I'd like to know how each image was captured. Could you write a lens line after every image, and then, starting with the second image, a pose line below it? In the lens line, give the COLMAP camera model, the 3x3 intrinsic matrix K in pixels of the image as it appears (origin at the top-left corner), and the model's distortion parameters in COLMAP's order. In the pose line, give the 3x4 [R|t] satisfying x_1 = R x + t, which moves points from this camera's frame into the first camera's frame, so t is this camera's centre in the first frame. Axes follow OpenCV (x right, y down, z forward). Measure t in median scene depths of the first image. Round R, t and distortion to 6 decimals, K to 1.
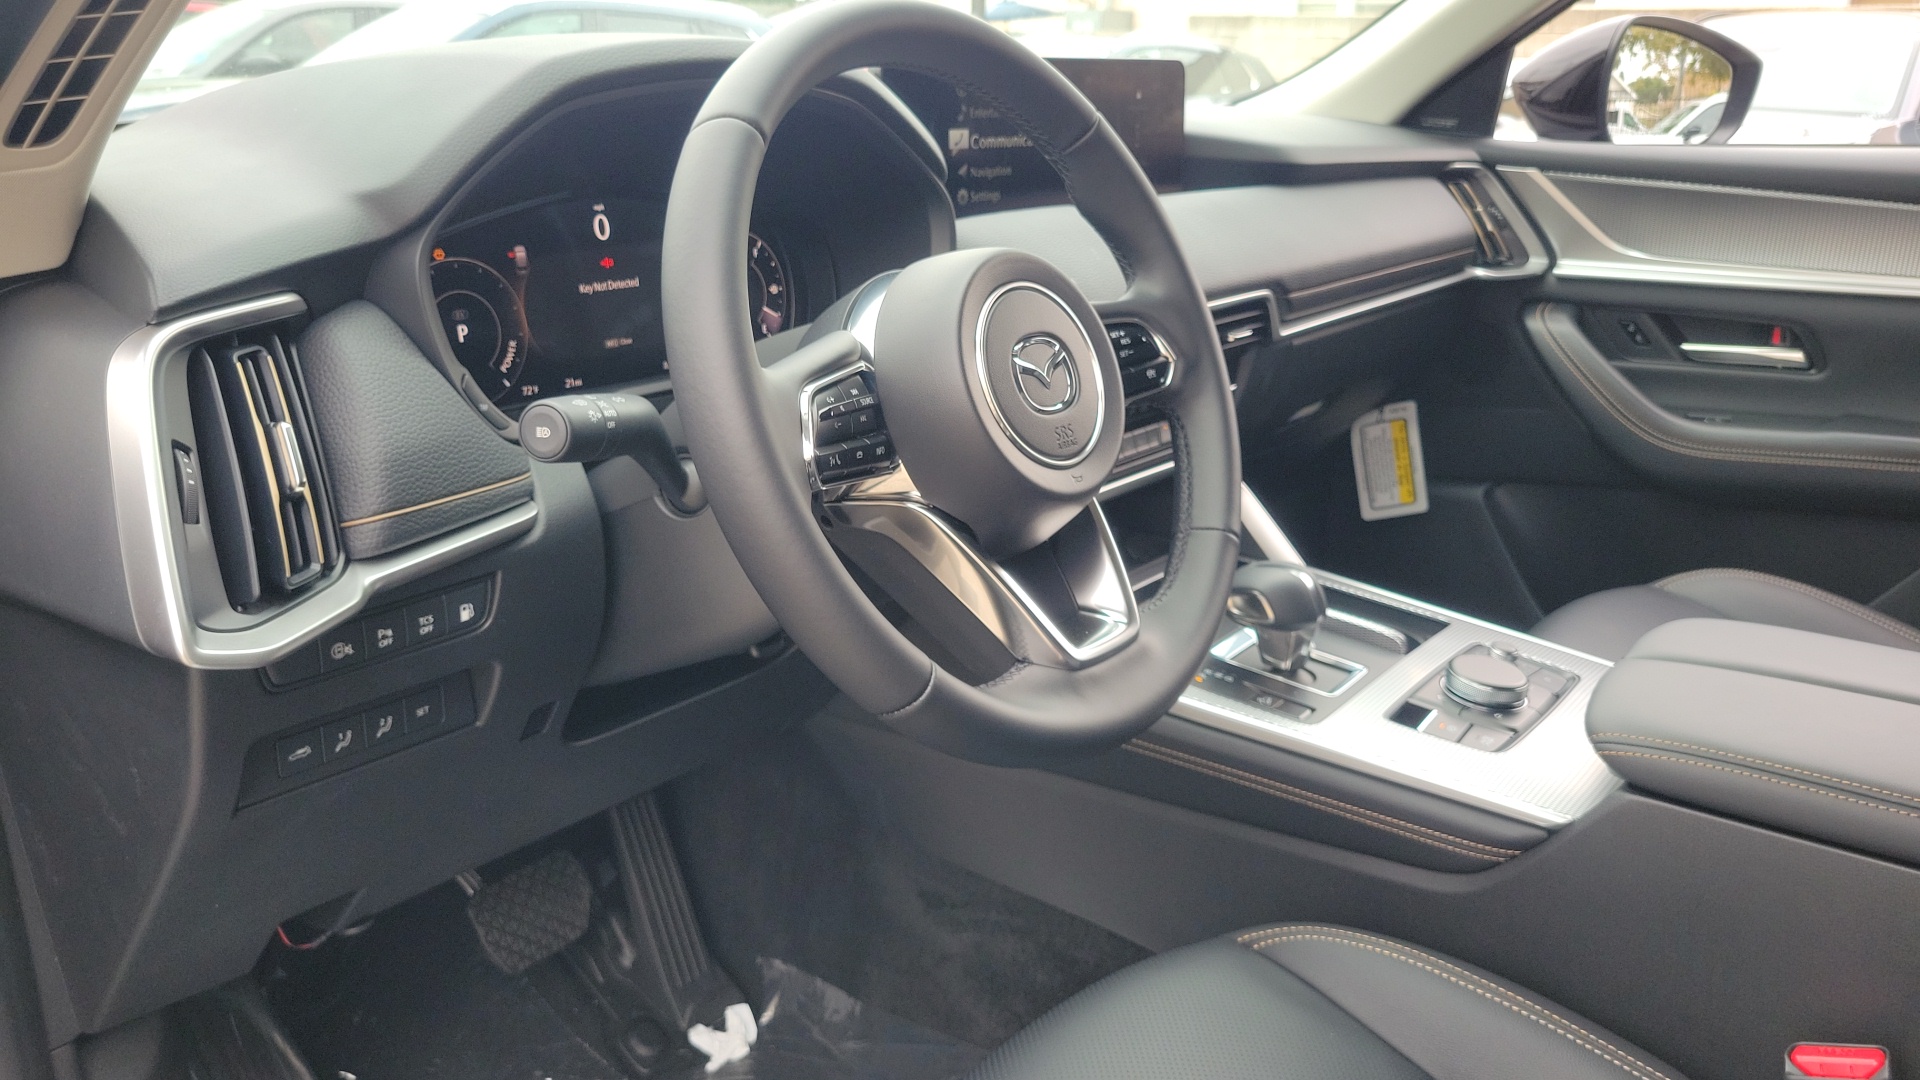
lens RADIAL K [[1468.9, 0, 959.6], [0, 1468.9, 523.7], [0, 0, 1]] dist [0.038271, -0.025937]
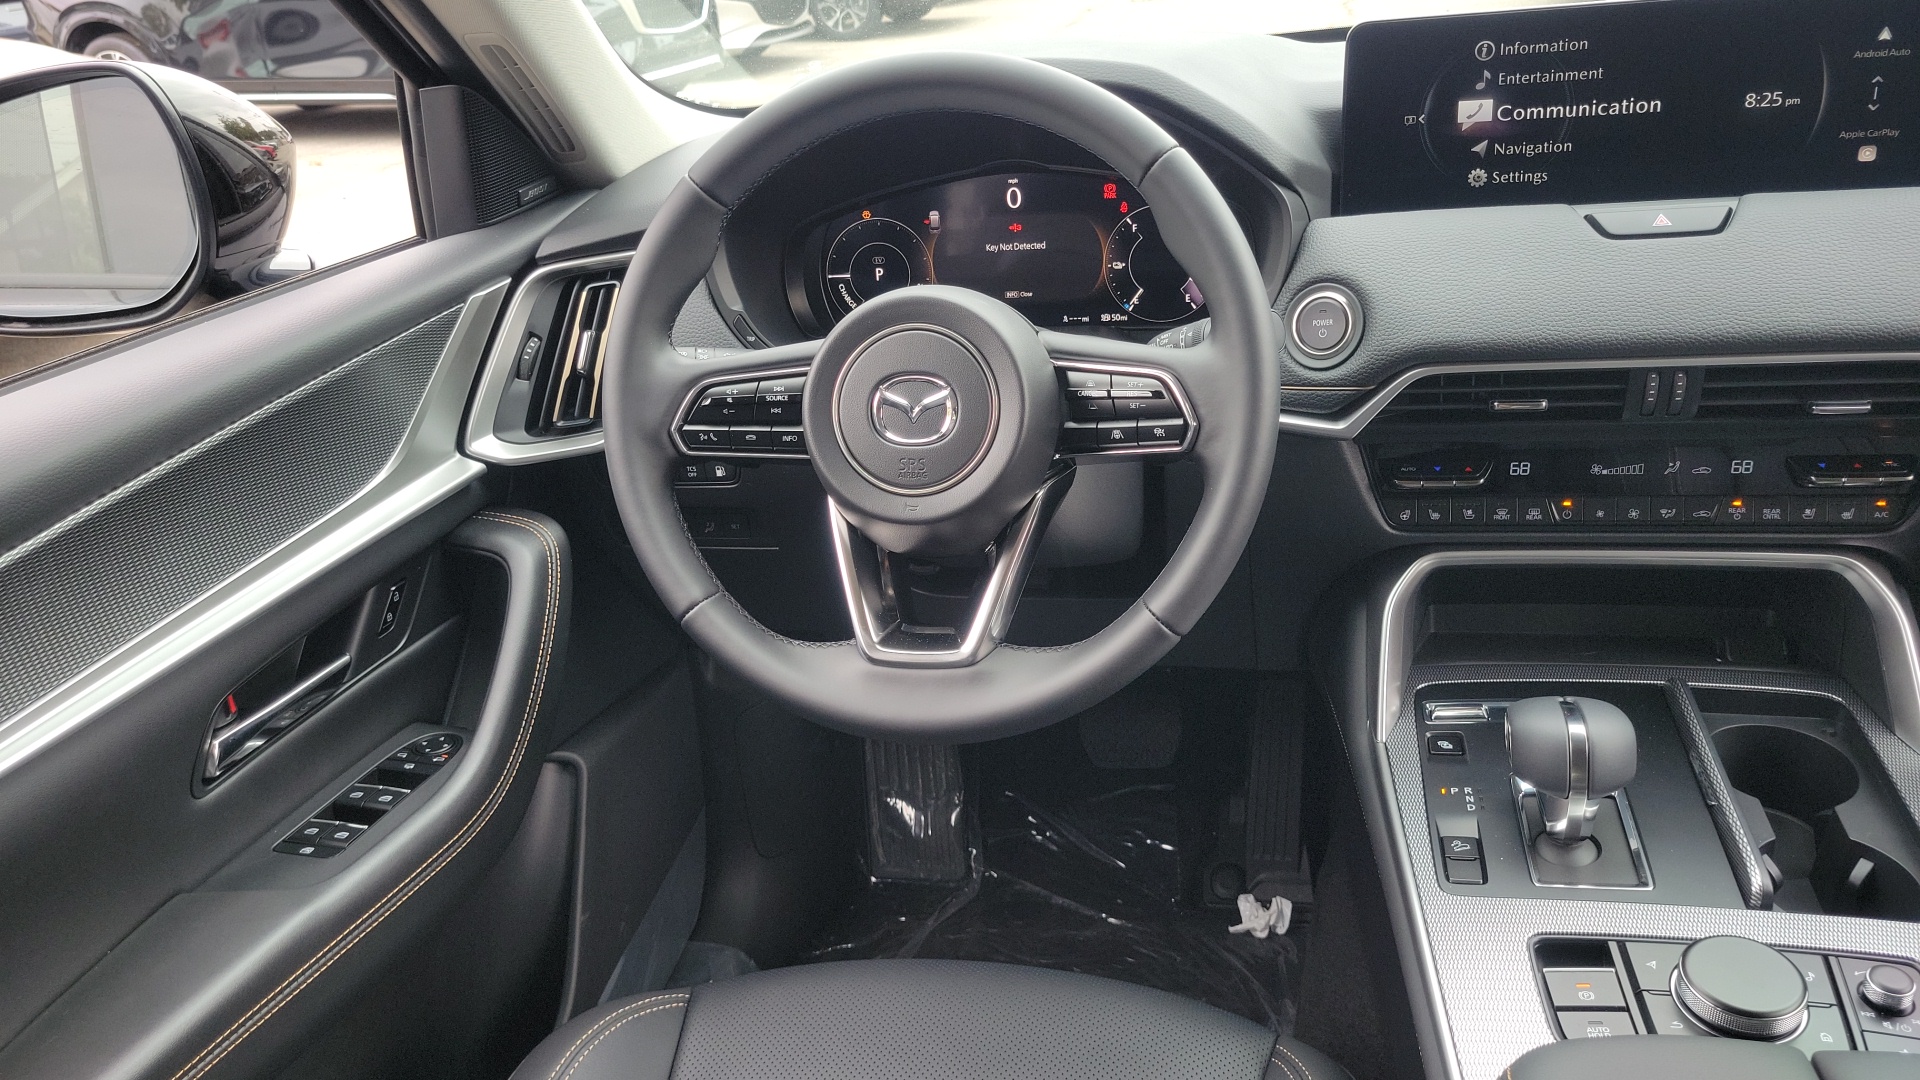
lens RADIAL K [[1468.9, 0, 943.3], [0, 1468.9, 550.3], [0, 0, 1]] dist [0.038271, -0.025937]
pose [[0.433247, 0.318143, -0.843257, 0.830299], [-0.170981, 0.947648, 0.269681, -0.241373], [0.884909, 0.027342, 0.464962, 0.398085]]
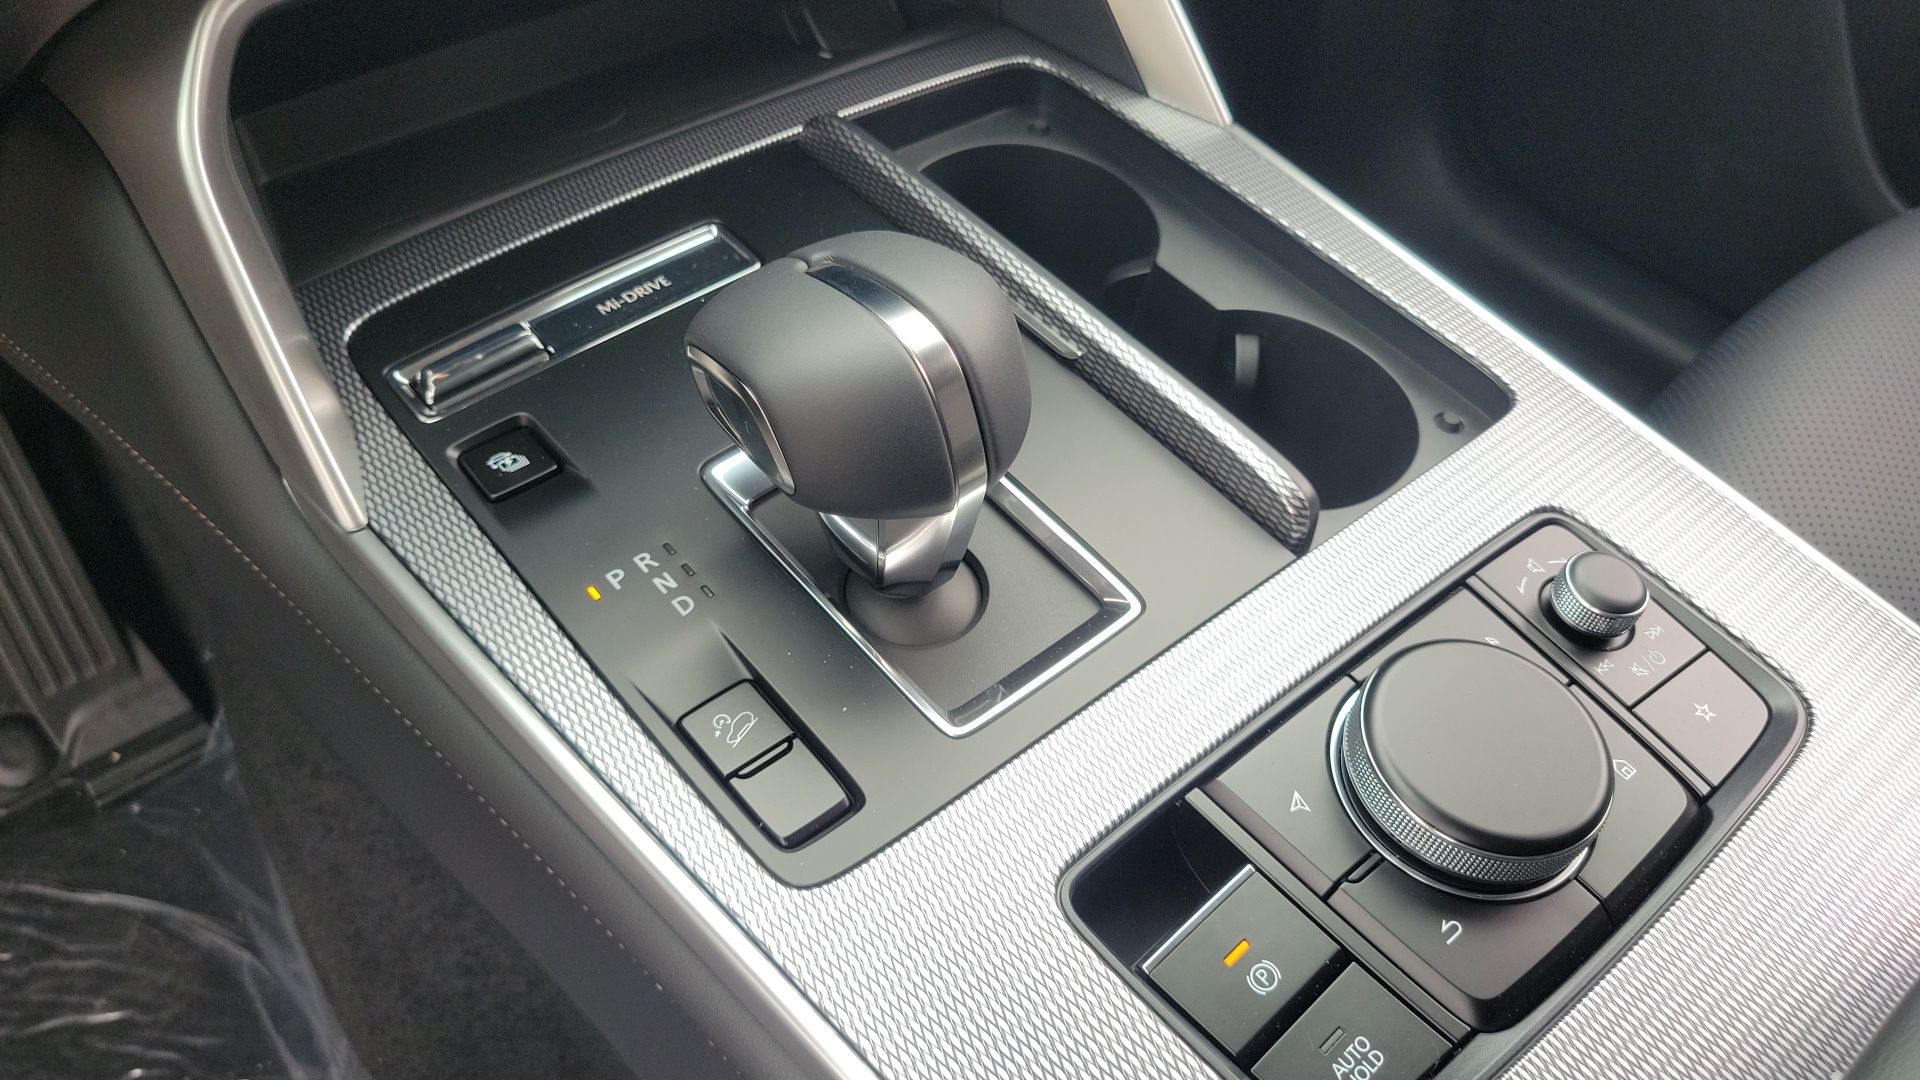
lens RADIAL K [[1468.9, 0, 955.0], [0, 1468.9, 558.2], [0, 0, 1]] dist [0.038271, -0.025937]
pose [[0.980440, 0.161838, -0.112006, 0.322301], [-0.085909, 0.863909, 0.496266, -0.083118], [0.177078, -0.476937, 0.860915, 0.853705]]
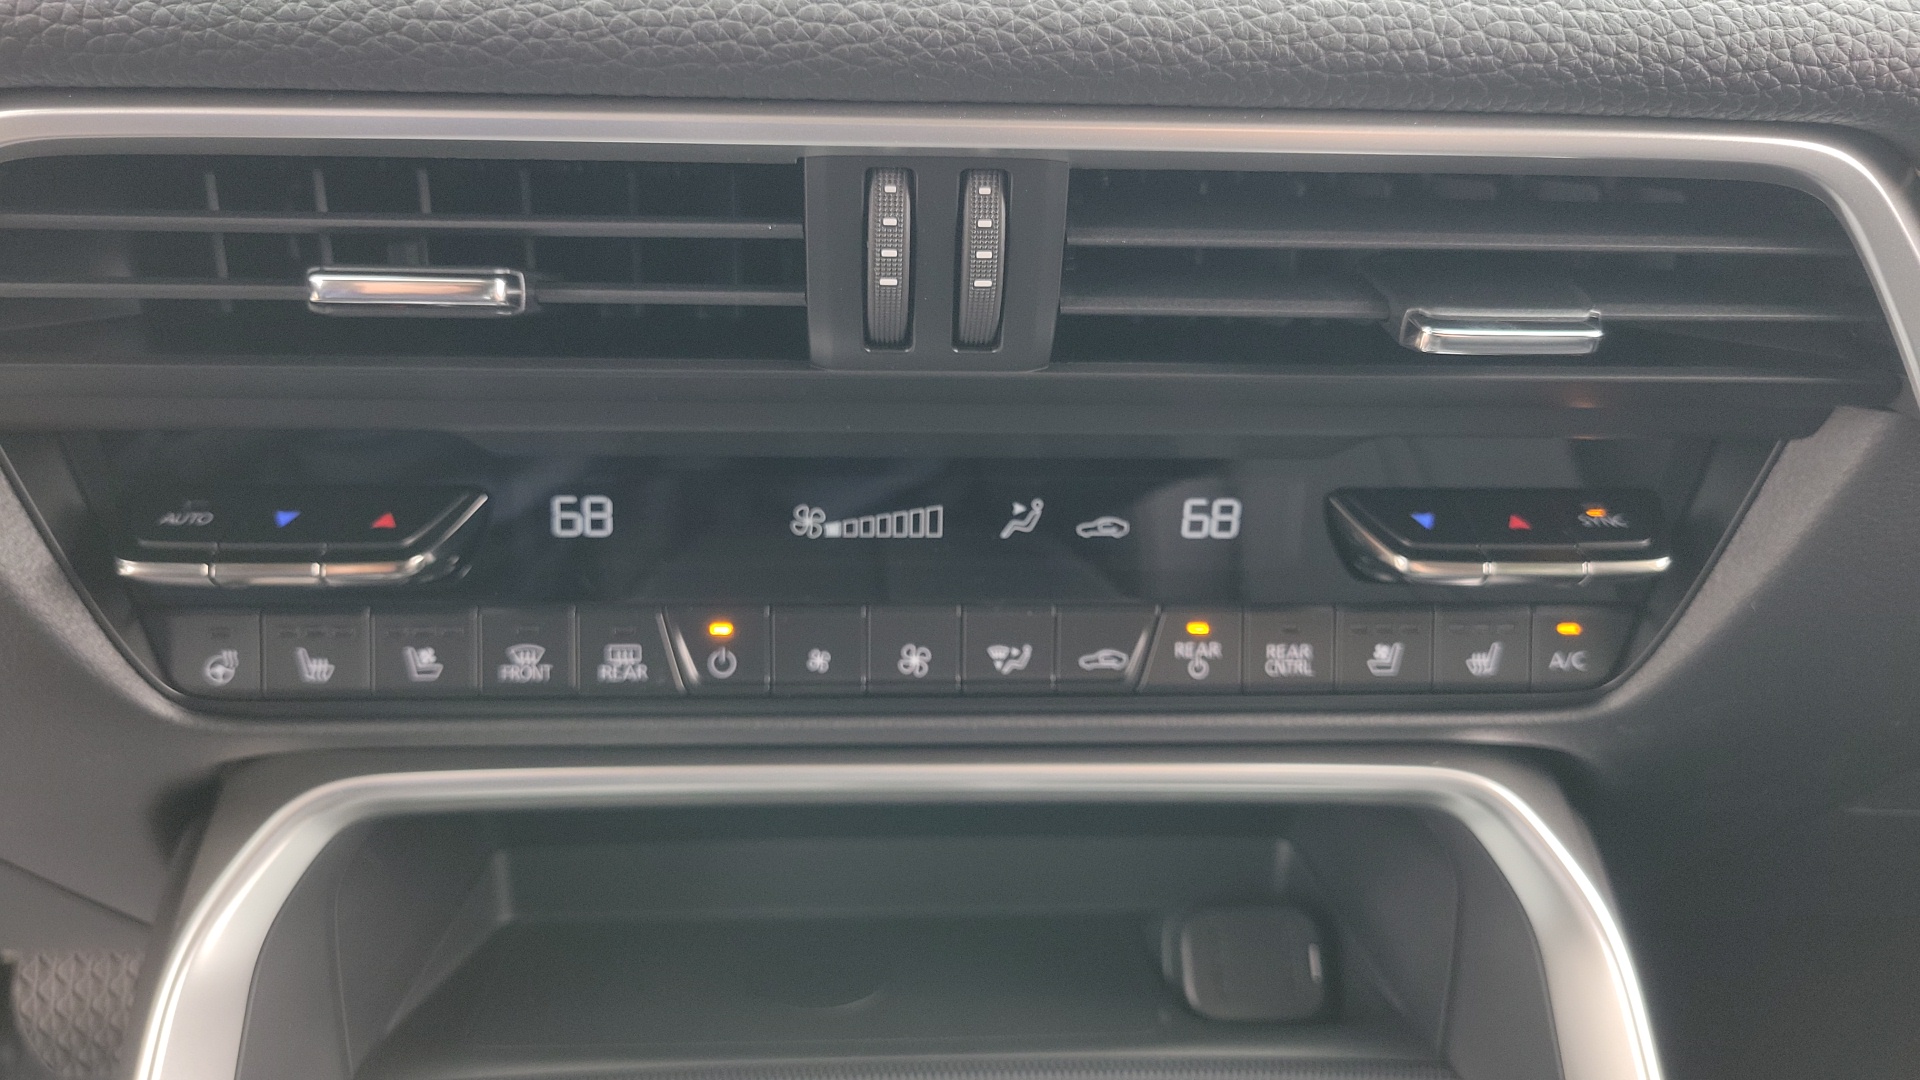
lens RADIAL K [[1468.9, 0, 977.9], [0, 1468.9, 550.6], [0, 0, 1]] dist [0.038271, -0.025937]
pose [[0.670967, 0.332482, -0.662766, 0.376079], [-0.242650, 0.943074, 0.227448, -0.170867], [0.700660, 0.008210, 0.713448, 1.085317]]
